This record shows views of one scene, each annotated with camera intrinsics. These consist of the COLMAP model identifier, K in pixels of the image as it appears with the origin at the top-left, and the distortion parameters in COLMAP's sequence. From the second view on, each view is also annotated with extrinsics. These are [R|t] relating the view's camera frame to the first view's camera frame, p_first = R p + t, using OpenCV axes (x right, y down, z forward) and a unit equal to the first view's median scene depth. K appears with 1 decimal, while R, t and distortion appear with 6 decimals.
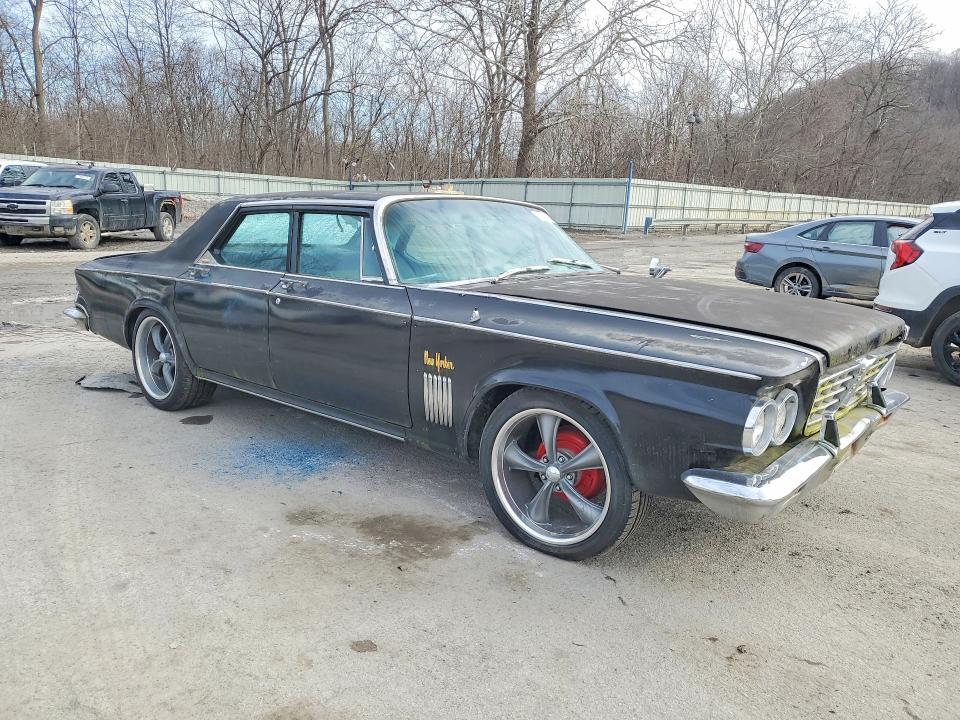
lens RADIAL K [[738.6, 0, 473.9], [0, 738.6, 357.0], [0, 0, 1]] dist [0.020379, -0.002776]
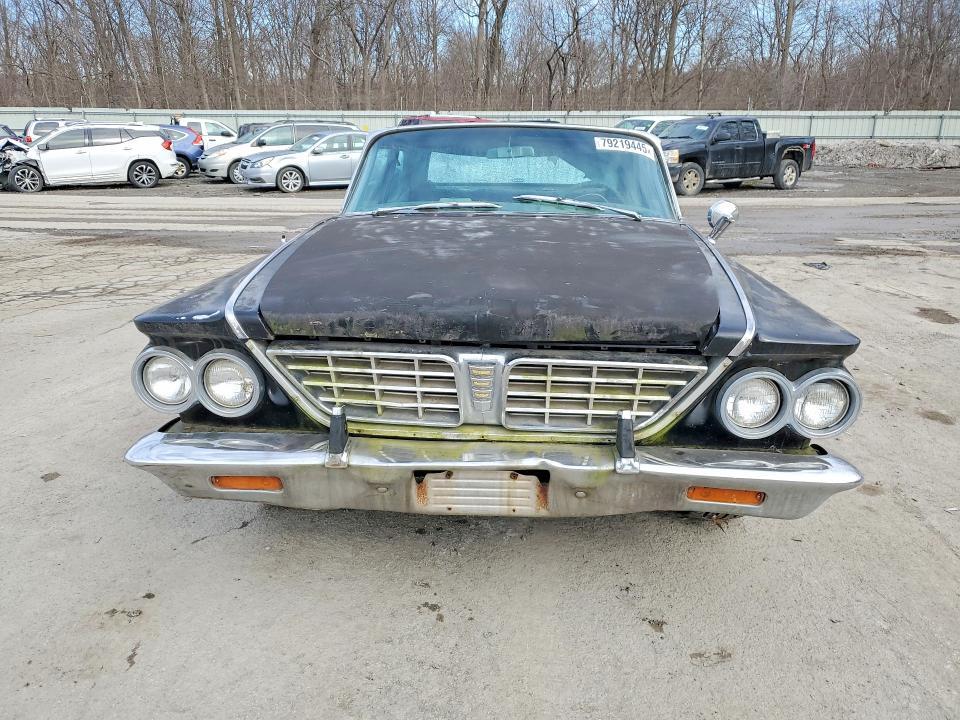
lens RADIAL K [[738.6, 0, 477.1], [0, 738.6, 367.8], [0, 0, 1]] dist [0.020379, -0.002776]
pose [[0.595493, 0.202096, -0.777525, 0.178478], [-0.142265, 0.979073, 0.145524, -0.013831], [0.790663, 0.023956, 0.611782, 0.107838]]
